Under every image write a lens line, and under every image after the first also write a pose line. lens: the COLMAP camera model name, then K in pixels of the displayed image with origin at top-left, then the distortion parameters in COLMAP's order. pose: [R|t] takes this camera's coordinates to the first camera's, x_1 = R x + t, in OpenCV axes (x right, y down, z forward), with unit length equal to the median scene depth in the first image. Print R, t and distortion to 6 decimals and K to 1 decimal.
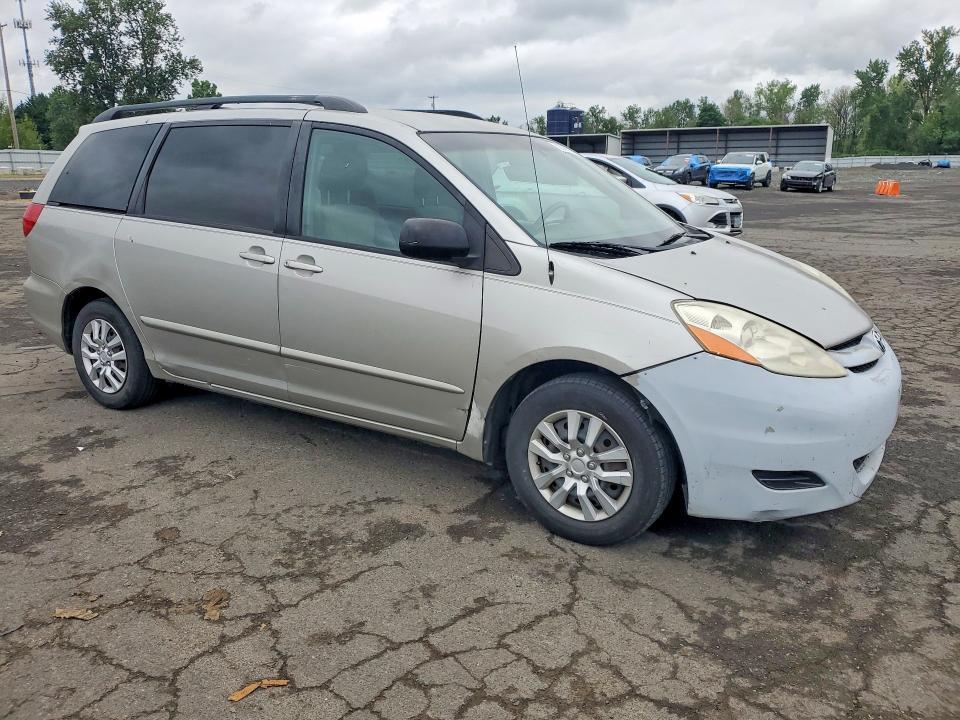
lens RADIAL K [[749.5, 0, 484.4], [0, 749.5, 362.6], [0, 0, 1]] dist [0.041857, -0.034344]
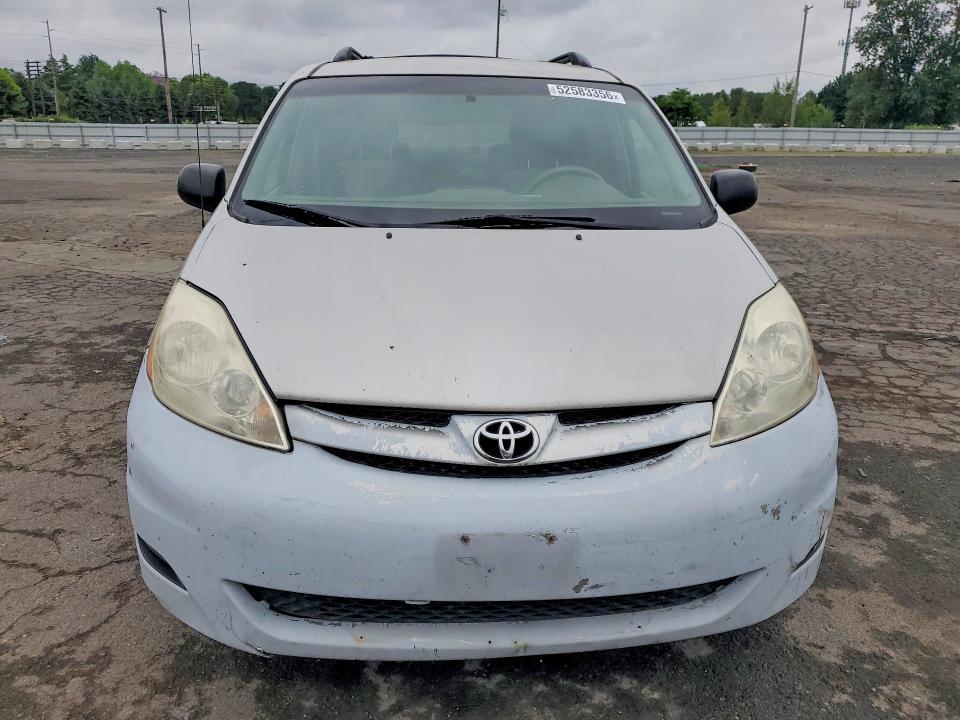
lens RADIAL K [[749.5, 0, 461.9], [0, 749.5, 360.7], [0, 0, 1]] dist [0.041857, -0.034344]
pose [[0.570518, 0.235560, -0.786779, 0.691820], [-0.216030, 0.967292, 0.132954, -0.107186], [0.792364, 0.094115, 0.602745, 0.514047]]
